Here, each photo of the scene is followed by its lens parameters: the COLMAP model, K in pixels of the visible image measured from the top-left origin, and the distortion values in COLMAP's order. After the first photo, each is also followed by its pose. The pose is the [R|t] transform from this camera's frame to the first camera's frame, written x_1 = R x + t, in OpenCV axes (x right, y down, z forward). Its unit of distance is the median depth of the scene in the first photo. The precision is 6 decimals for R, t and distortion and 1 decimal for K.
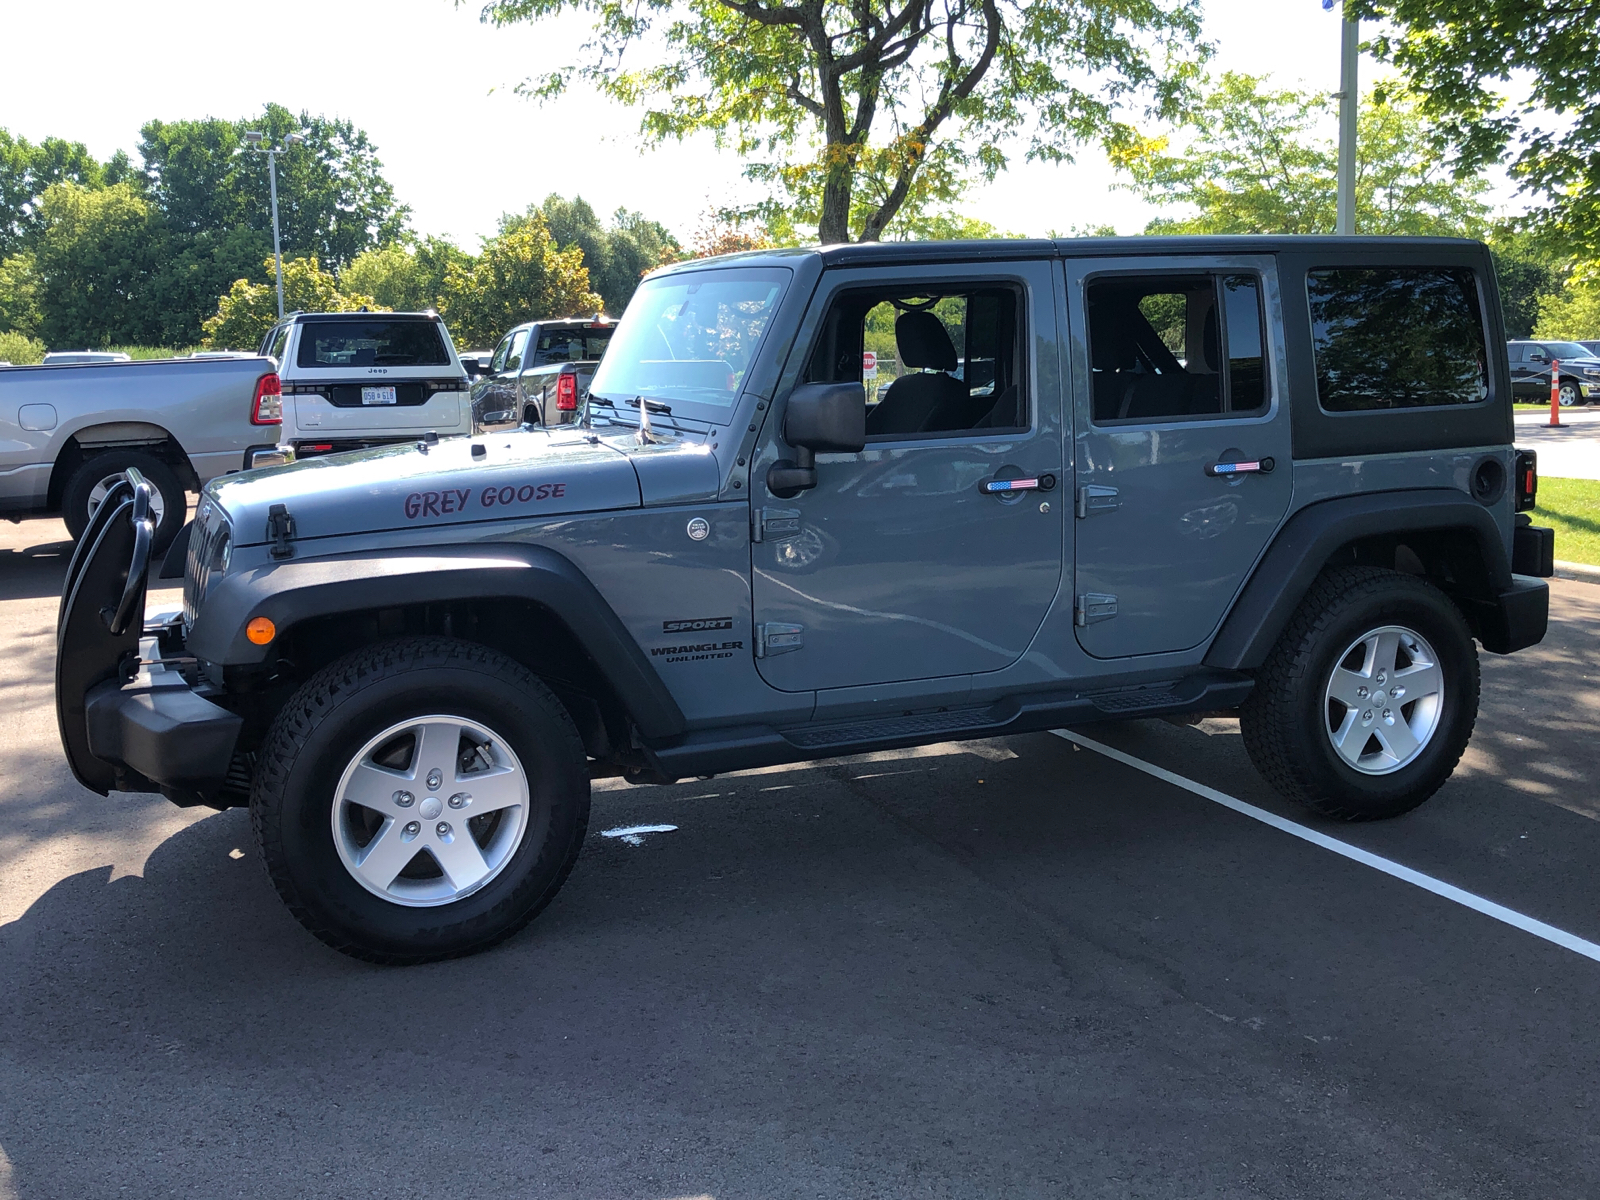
lens RADIAL K [[1633.7, 0, 801.3], [0, 1633.7, 558.6], [0, 0, 1]] dist [0.062553, -0.125875]
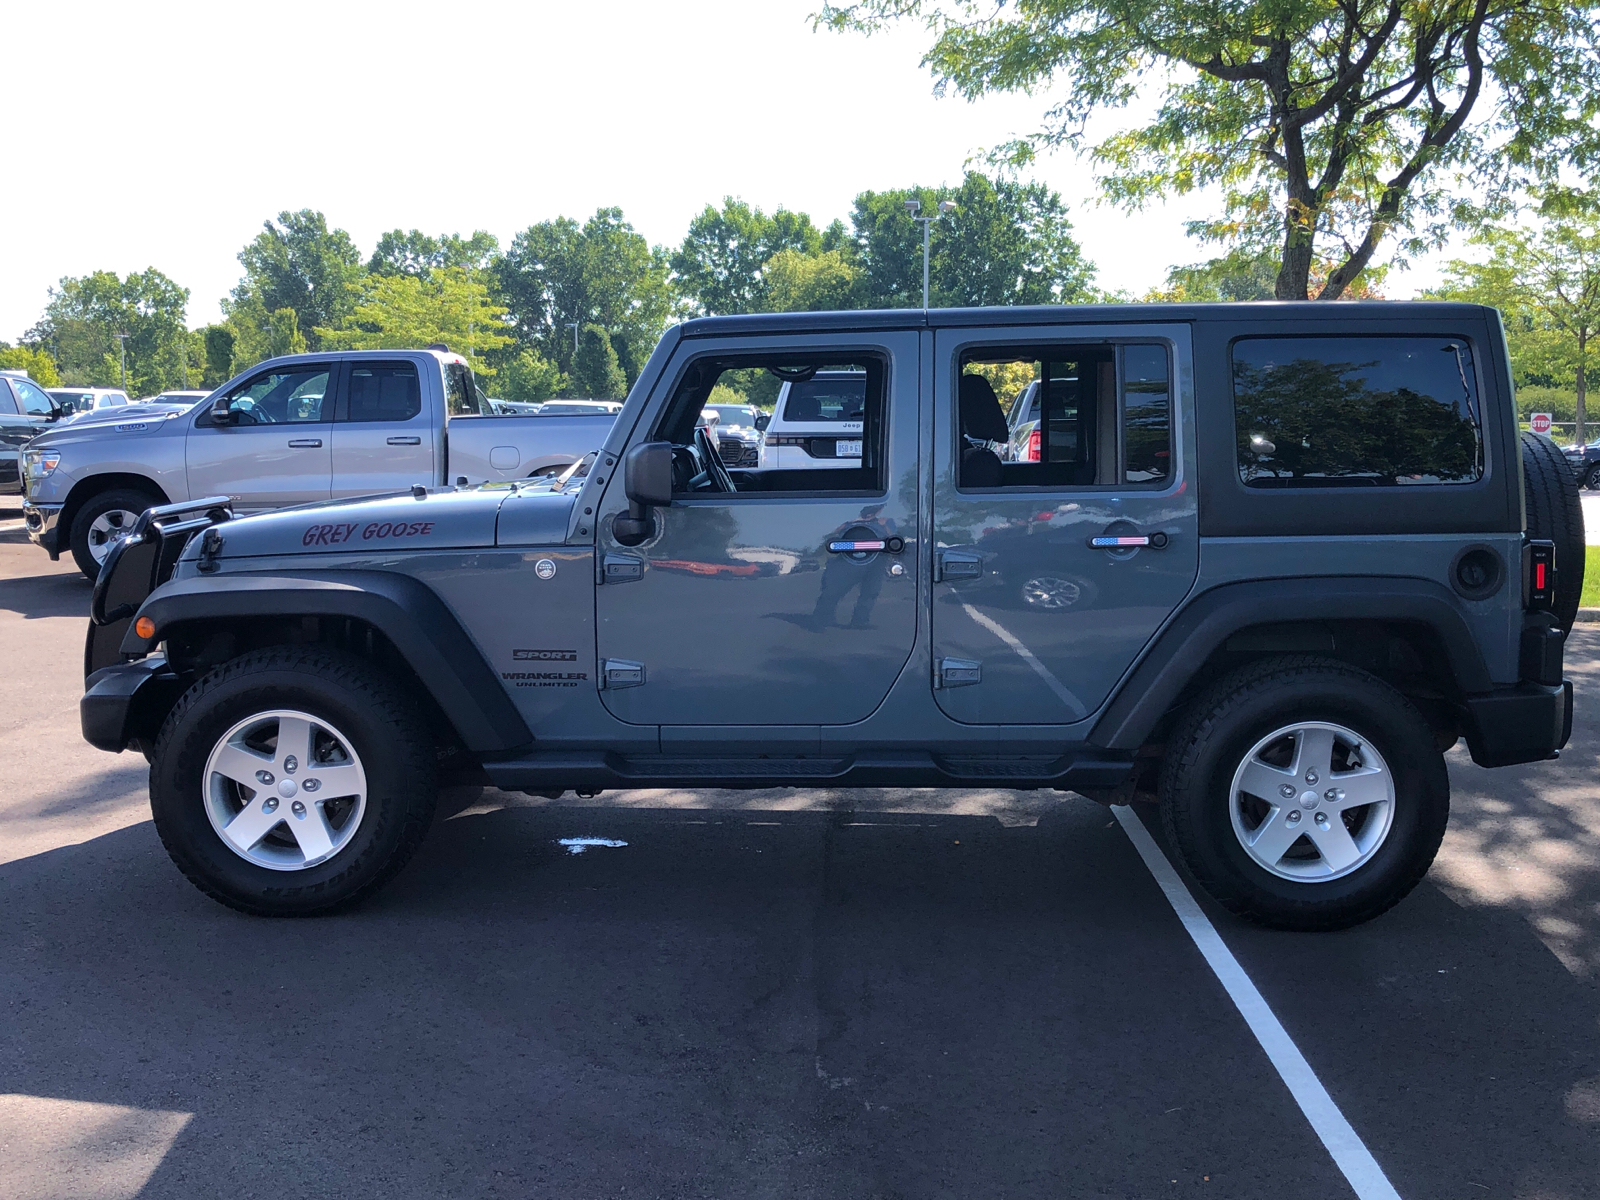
lens RADIAL K [[1632.2, 0, 792.3], [0, 1632.2, 549.4], [0, 0, 1]] dist [0.114623, -0.304142]
pose [[0.915042, 0.052052, -0.399985, 0.147158], [-0.067810, 0.997377, -0.025333, -0.003987], [0.397617, 0.050304, 0.916171, 0.009900]]
